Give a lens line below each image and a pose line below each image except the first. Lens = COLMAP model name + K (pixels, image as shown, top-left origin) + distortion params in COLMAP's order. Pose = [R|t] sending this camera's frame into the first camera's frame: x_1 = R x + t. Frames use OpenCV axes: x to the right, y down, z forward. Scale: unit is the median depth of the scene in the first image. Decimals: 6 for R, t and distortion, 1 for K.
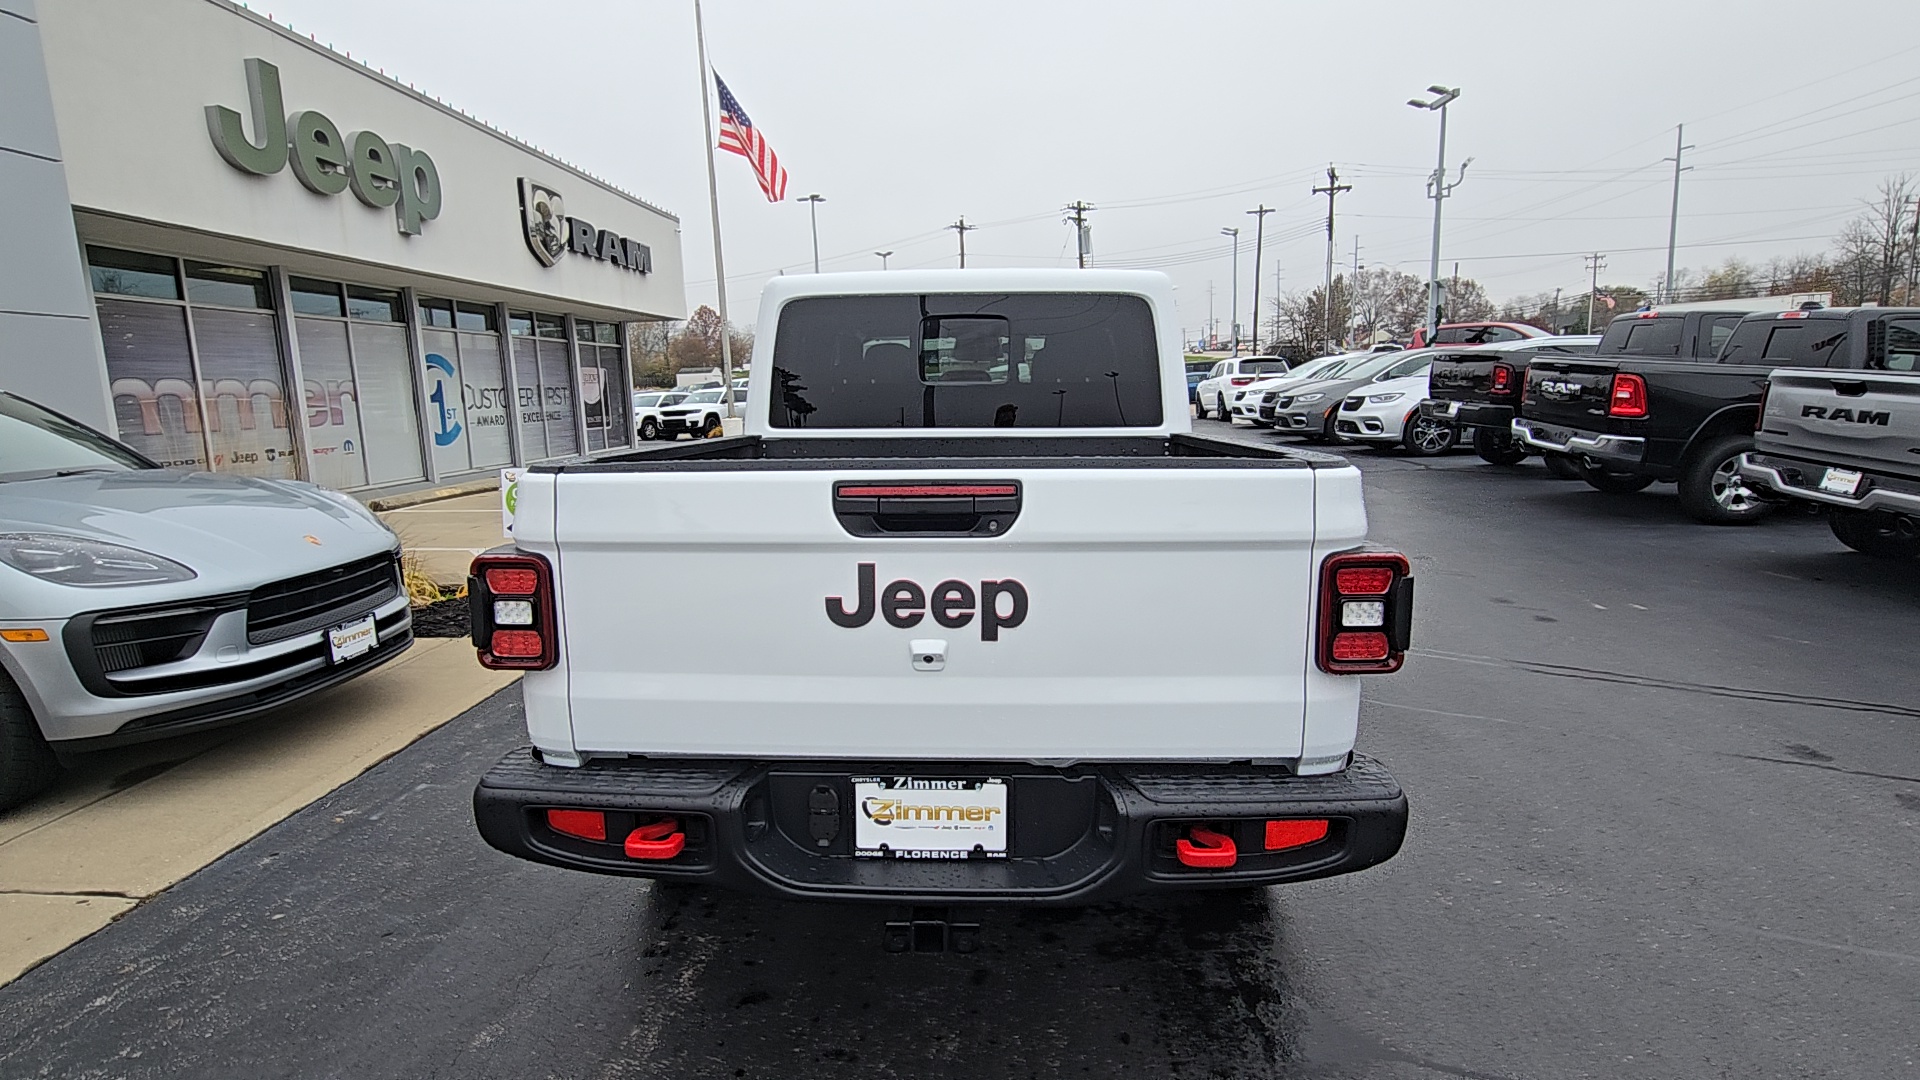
lens RADIAL K [[962.7, 0, 950.6], [0, 962.7, 548.0], [0, 0, 1]] dist [0.003274, -0.002037]
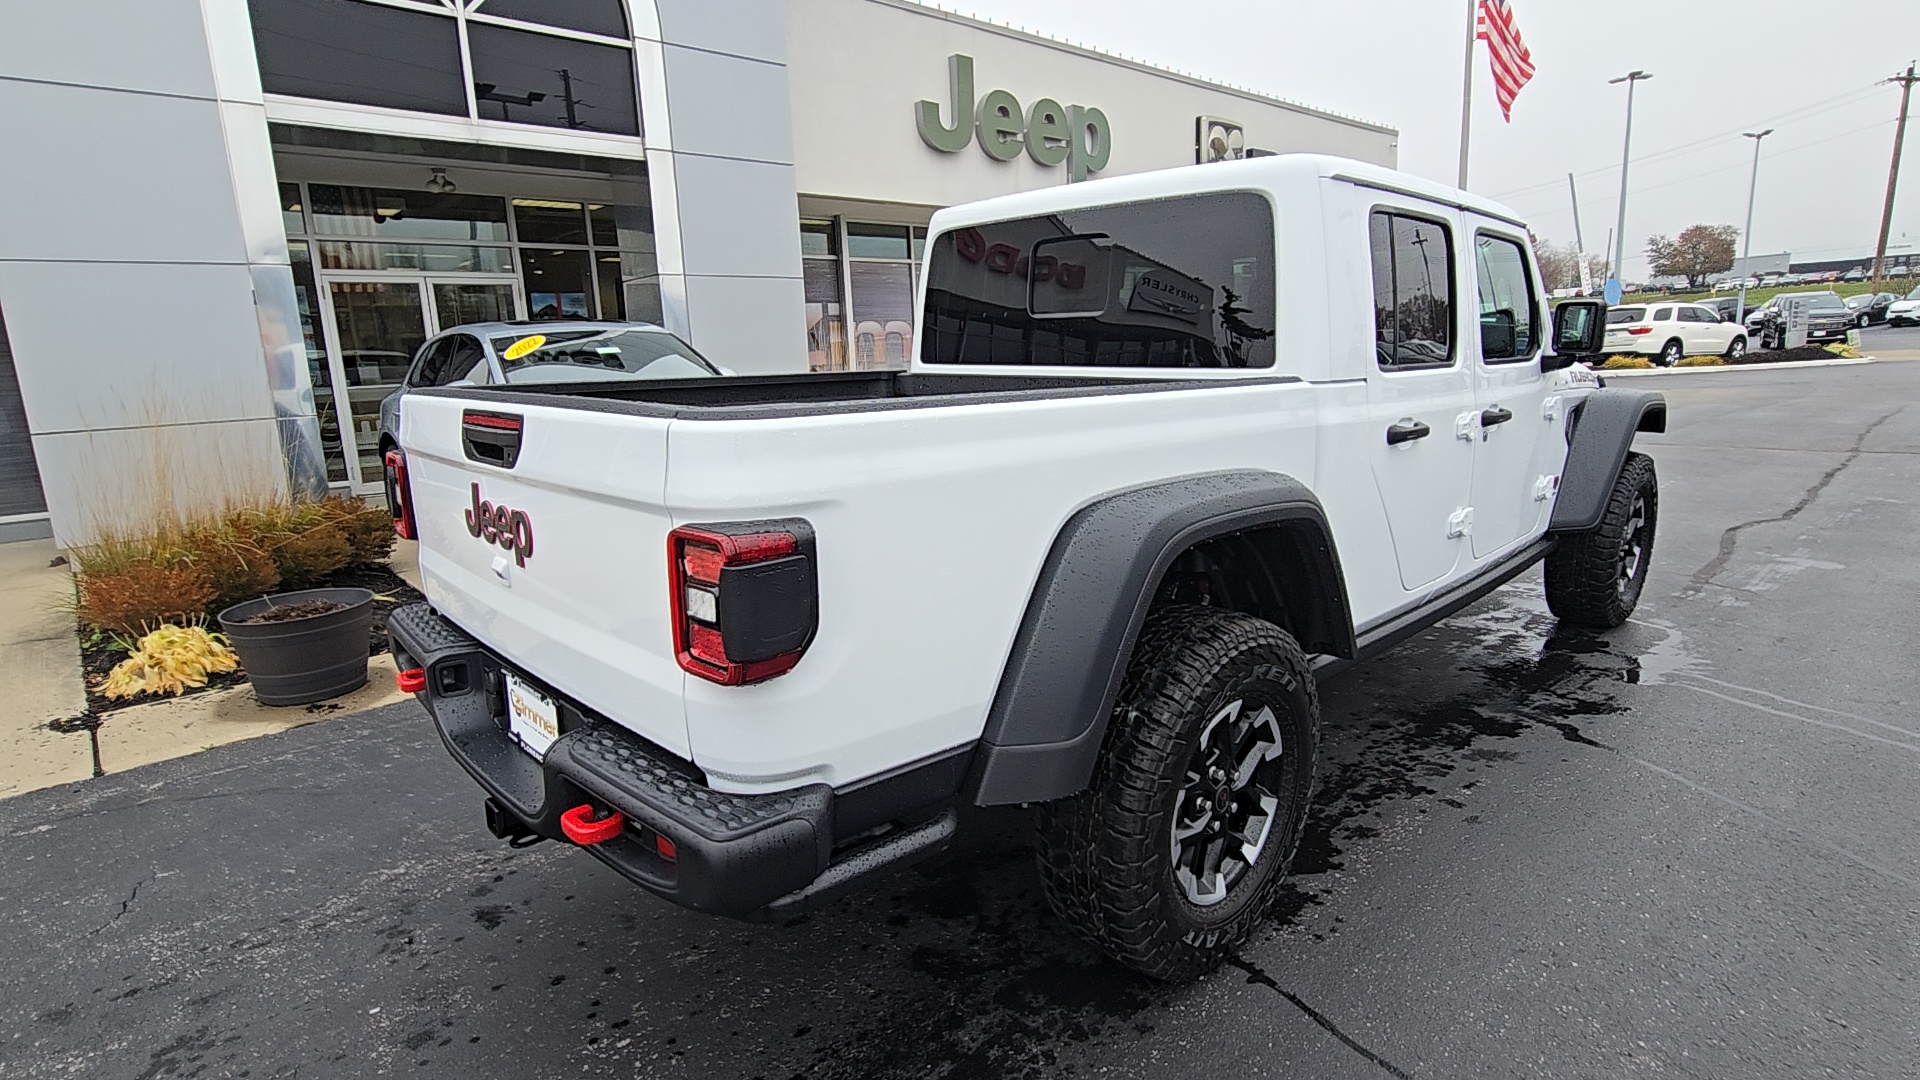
lens RADIAL K [[962.7, 0, 951.6], [0, 962.7, 545.7], [0, 0, 1]] dist [0.003274, -0.002037]
pose [[0.723995, 0.140477, -0.675349, 0.133420], [-0.096867, 0.990047, 0.102093, -0.009858], [0.682970, -0.008496, 0.730397, 0.067231]]
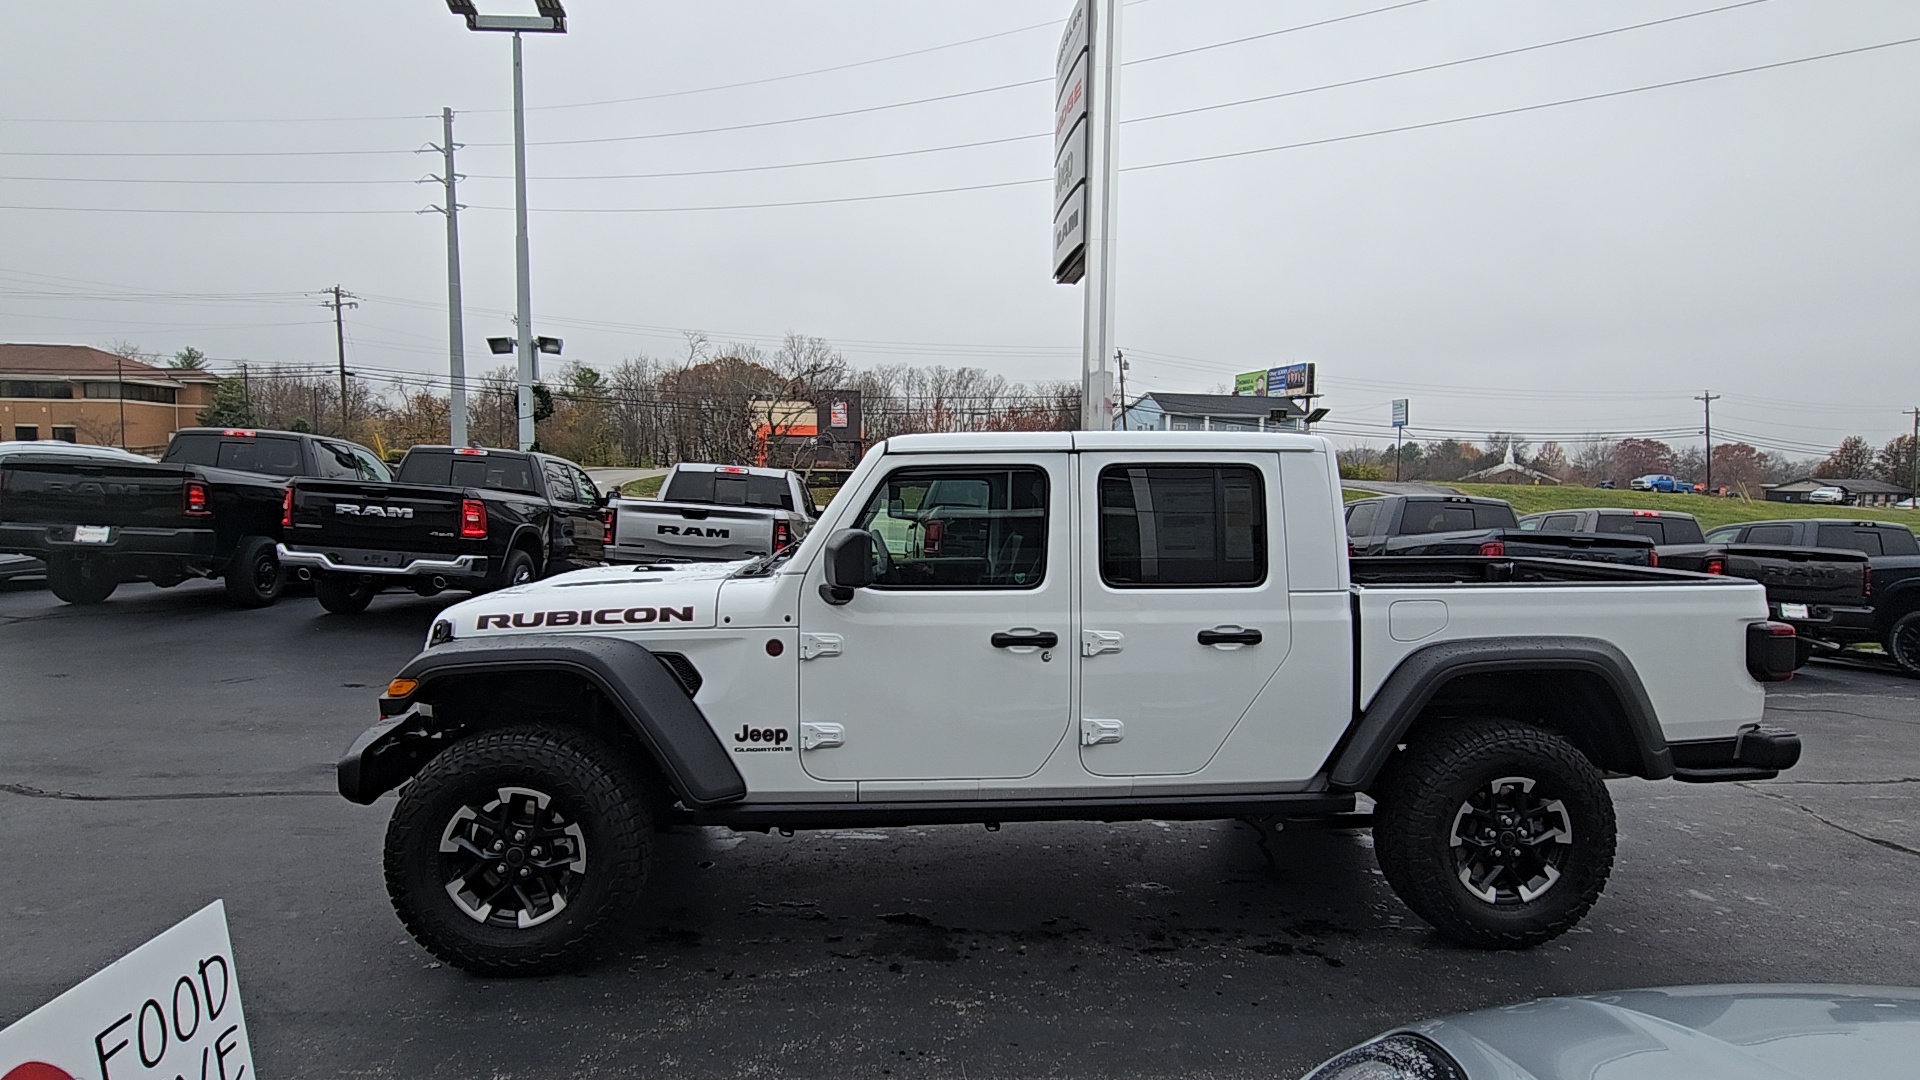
lens RADIAL K [[962.7, 0, 950.7], [0, 962.7, 549.5], [0, 0, 1]] dist [0.003274, -0.002037]
pose [[-0.144013, -0.047311, 0.988444, -0.286101], [0.151416, 0.986041, 0.069257, -0.071718], [-0.977923, 0.159640, -0.134839, 0.380122]]
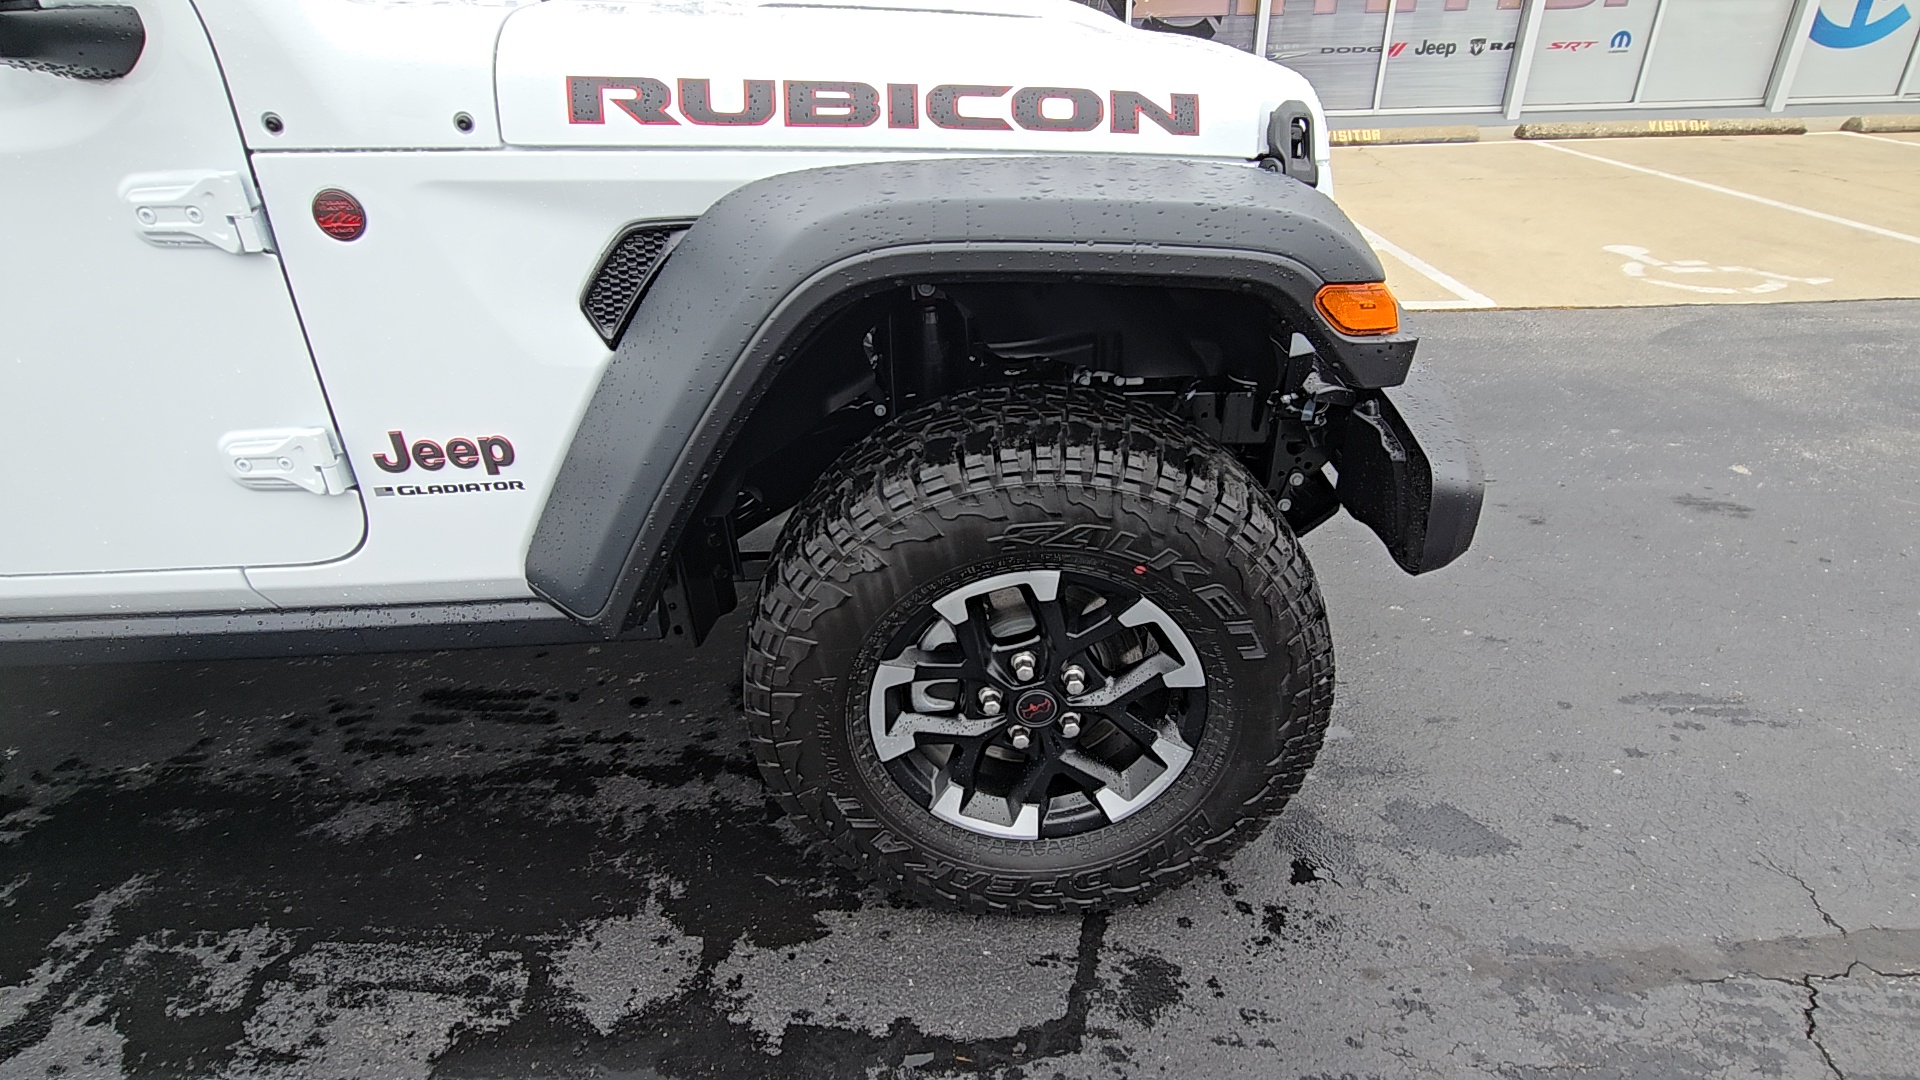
lens RADIAL K [[962.7, 0, 951.0], [0, 962.7, 542.9], [0, 0, 1]] dist [0.003274, -0.002037]
pose [[0.055290, 0.498166, -0.865317, 0.153544], [-0.138837, 0.862059, 0.487420, -0.060461], [0.988771, 0.093189, 0.116827, 0.433095]]
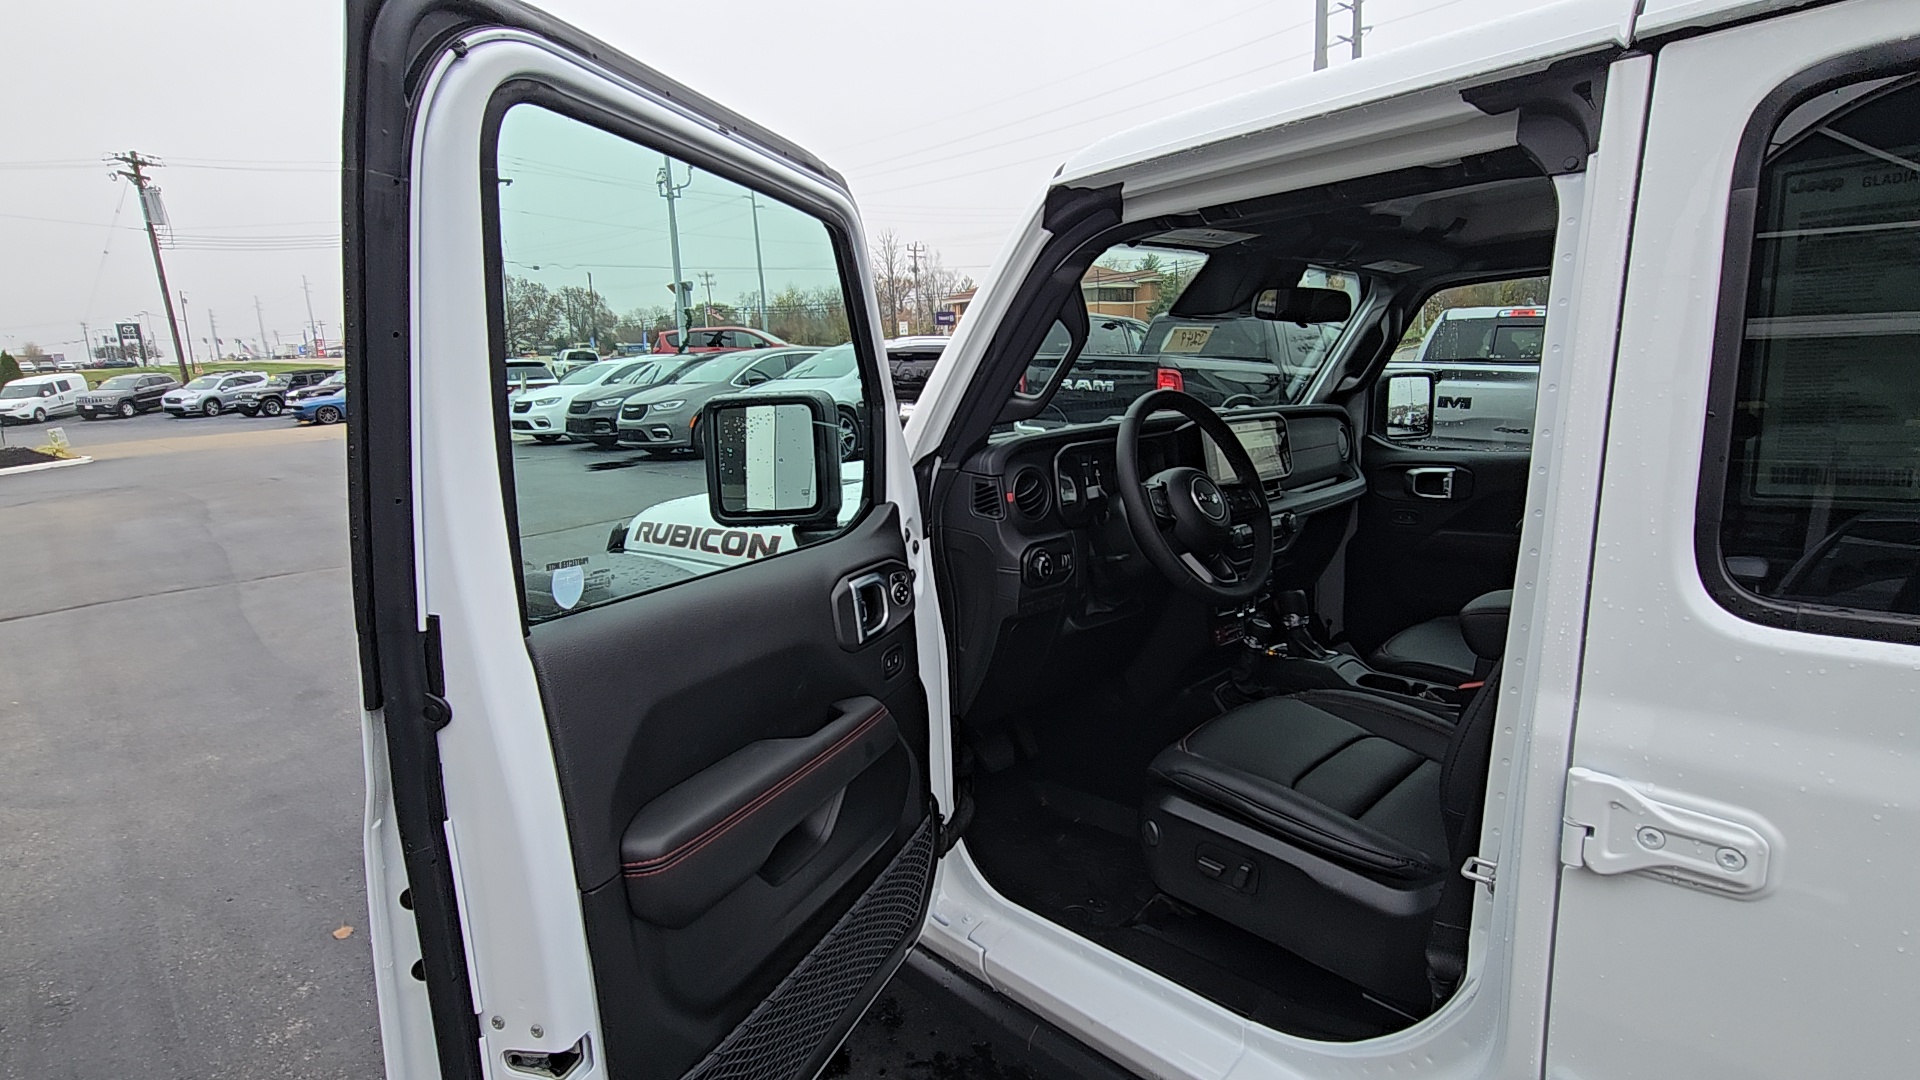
lens RADIAL K [[962.7, 0, 950.2], [0, 962.7, 545.8], [0, 0, 1]] dist [0.003274, -0.002037]
pose [[0.669321, -0.140756, 0.729518, -0.122758], [0.147869, 0.987484, 0.054862, -0.053452], [-0.728110, 0.071153, 0.681757, 0.303790]]
